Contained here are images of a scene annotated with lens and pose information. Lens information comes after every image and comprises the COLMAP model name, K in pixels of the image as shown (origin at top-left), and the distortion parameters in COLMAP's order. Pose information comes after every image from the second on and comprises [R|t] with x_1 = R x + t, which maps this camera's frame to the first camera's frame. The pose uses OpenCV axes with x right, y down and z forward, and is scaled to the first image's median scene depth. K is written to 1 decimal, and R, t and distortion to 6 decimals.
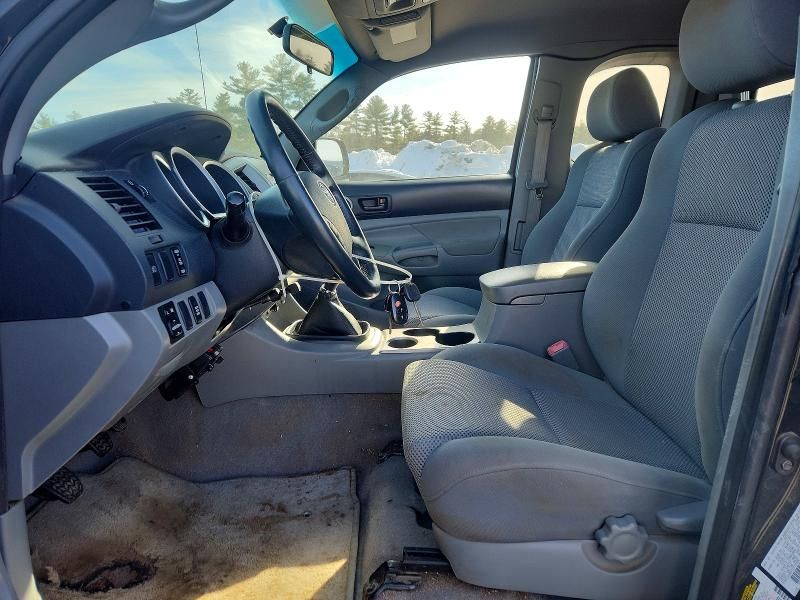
lens RADIAL K [[616.7, 0, 400.0], [0, 616.7, 300.0], [0, 0, 1]] dist [0.001564, 0.012526]
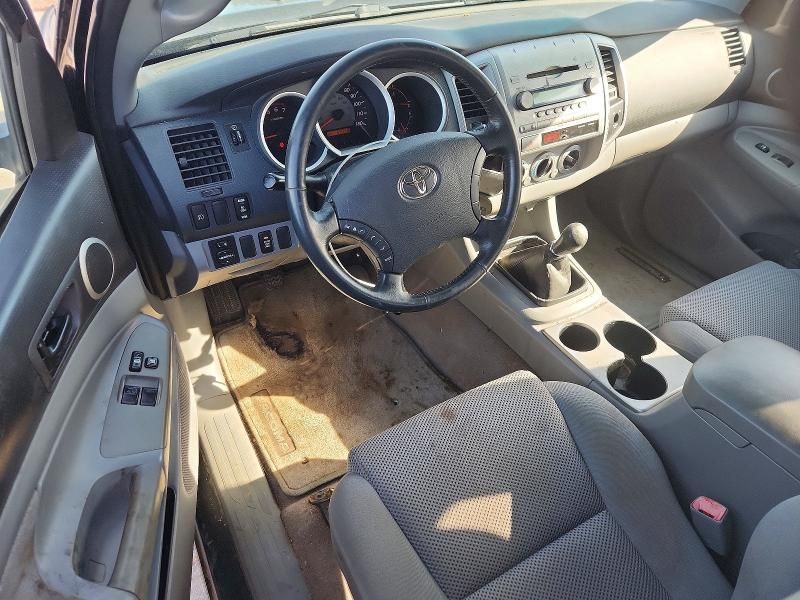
lens RADIAL K [[616.7, 0, 400.0], [0, 616.7, 300.0], [0, 0, 1]] dist [0.001564, 0.012526]
pose [[0.422676, 0.636444, -0.645201, 0.541831], [-0.146526, 0.750546, 0.644368, -0.620661], [0.894357, -0.177820, 0.410494, 0.636629]]
